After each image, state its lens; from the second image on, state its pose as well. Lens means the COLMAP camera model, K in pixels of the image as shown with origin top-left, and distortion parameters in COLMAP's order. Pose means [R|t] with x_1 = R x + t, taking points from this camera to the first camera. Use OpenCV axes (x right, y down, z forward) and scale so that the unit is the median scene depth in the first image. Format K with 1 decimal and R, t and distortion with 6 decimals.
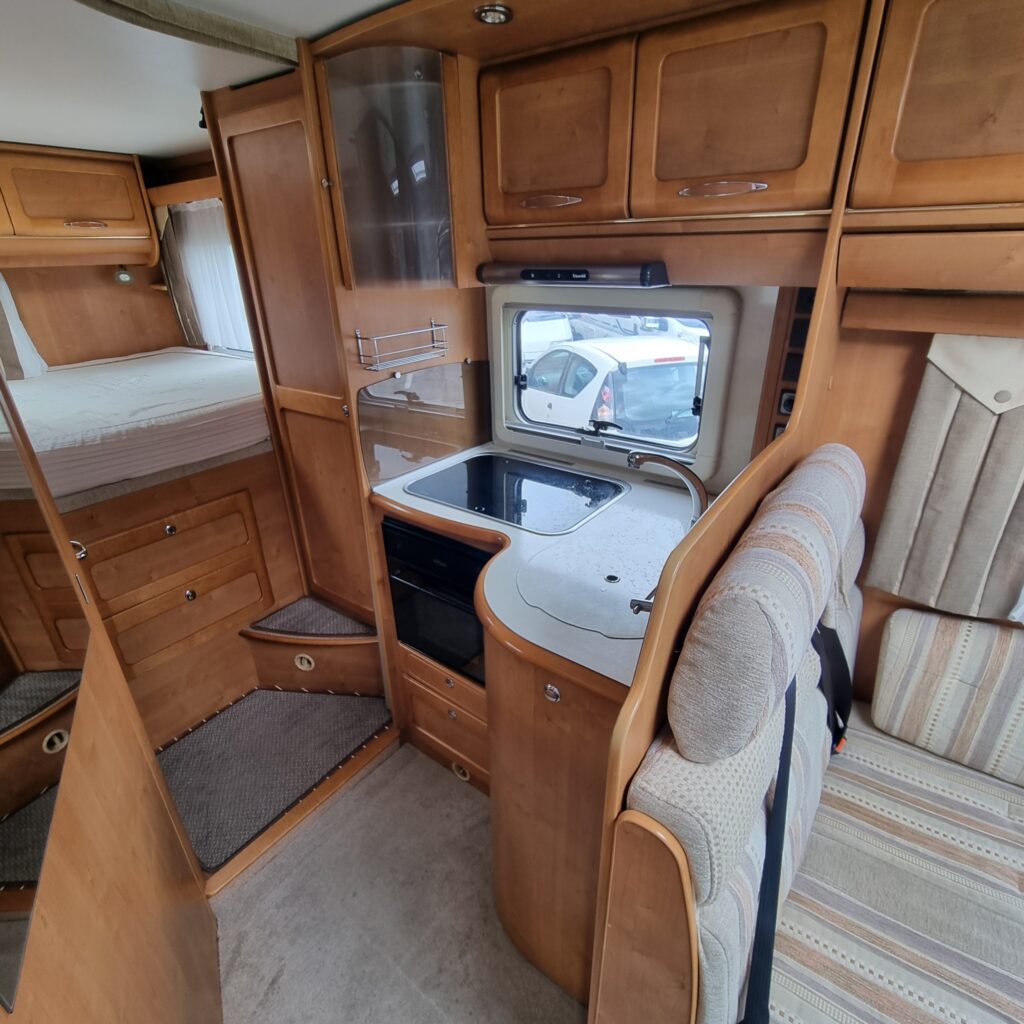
lens RADIAL K [[558.1, 0, 515.4], [0, 558.1, 517.0], [0, 0, 1]] dist [-0.003122, -0.000205]
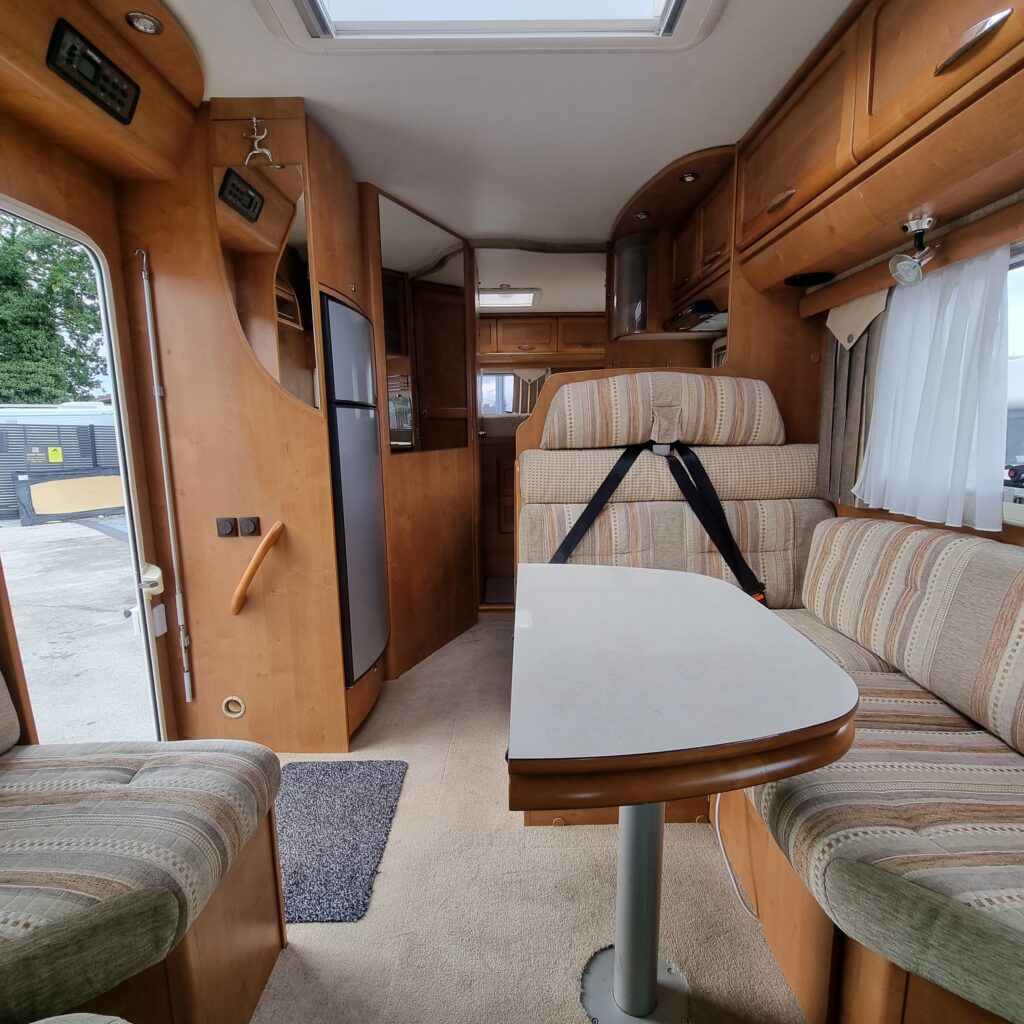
lens RADIAL K [[558.1, 0, 514.1], [0, 558.1, 514.0], [0, 0, 1]] dist [-0.003122, -0.000205]
pose [[0.590223, 0.132315, -0.796323, 1.071743], [-0.335605, 0.937402, -0.092990, 0.445879], [0.734170, 0.322135, 0.597682, -0.265898]]
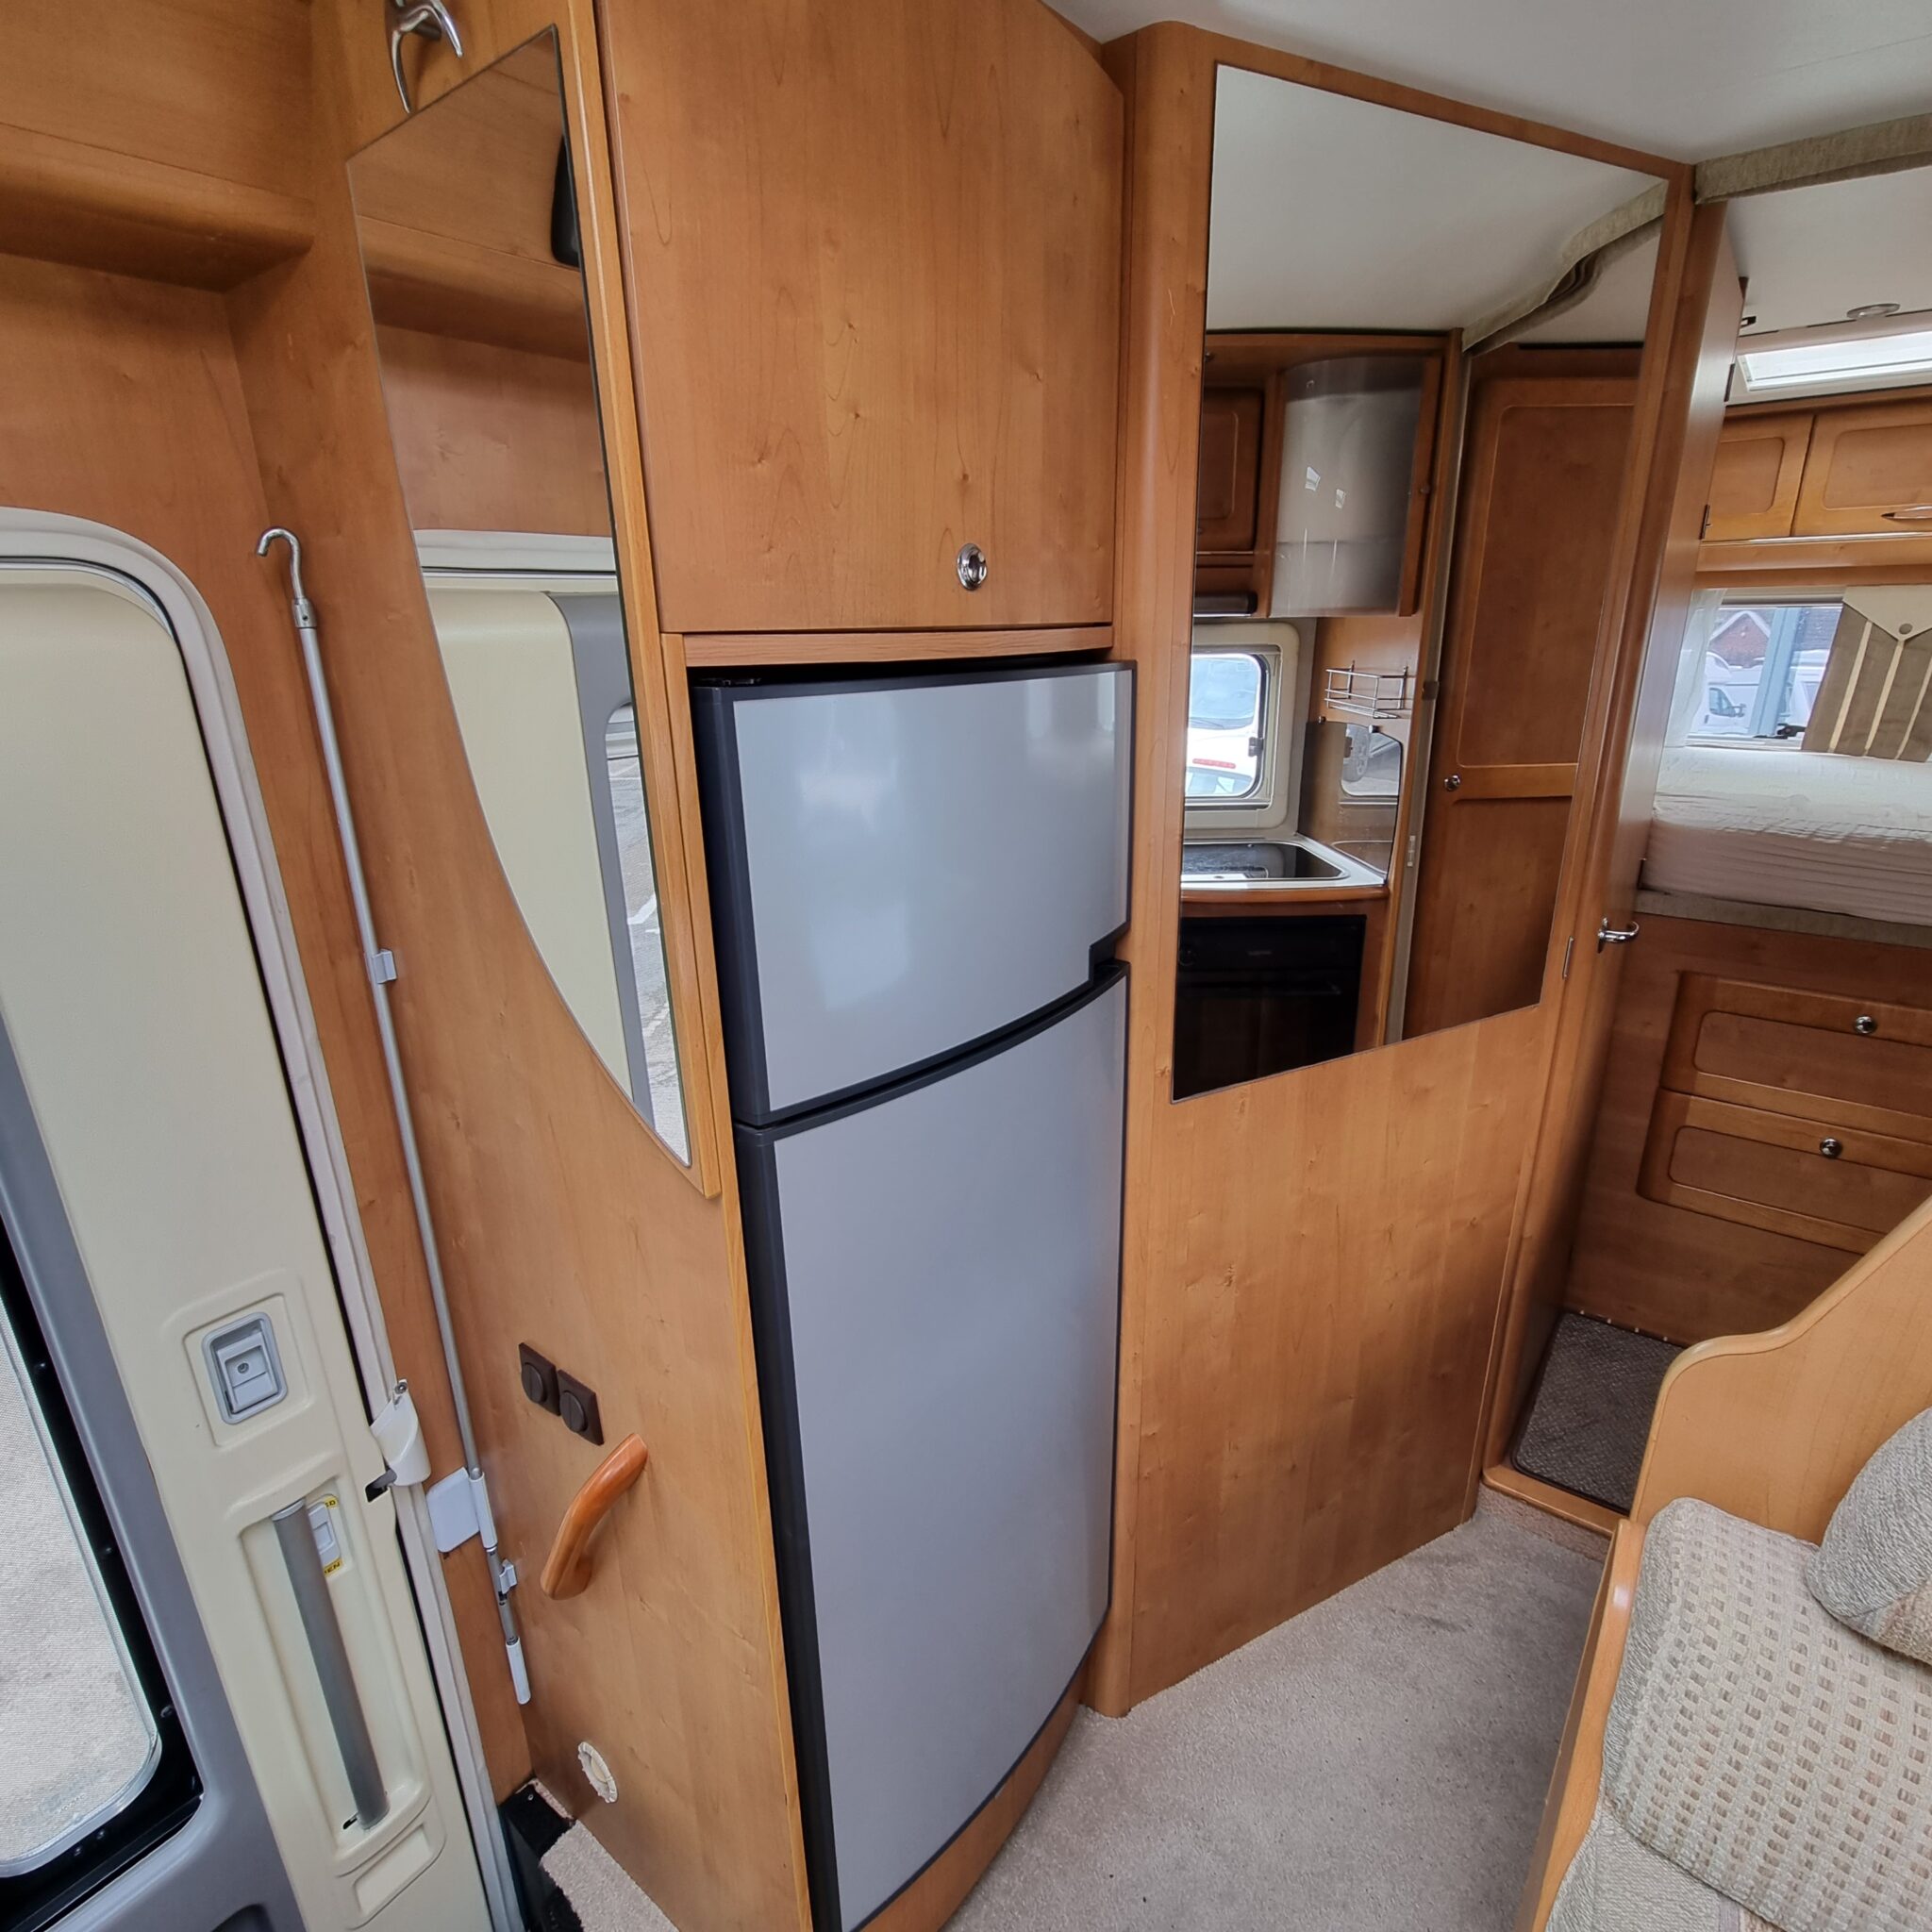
lens RADIAL K [[1053.0, 0, 965.3], [0, 1053.0, 969.0], [0, 0, 1]] dist [-0.003122, -0.000205]
pose [[-0.034850, 0.325309, -0.944965, 0.419621], [-0.408472, 0.858319, 0.310545, 0.018011], [0.912105, 0.396815, 0.102968, 0.054703]]
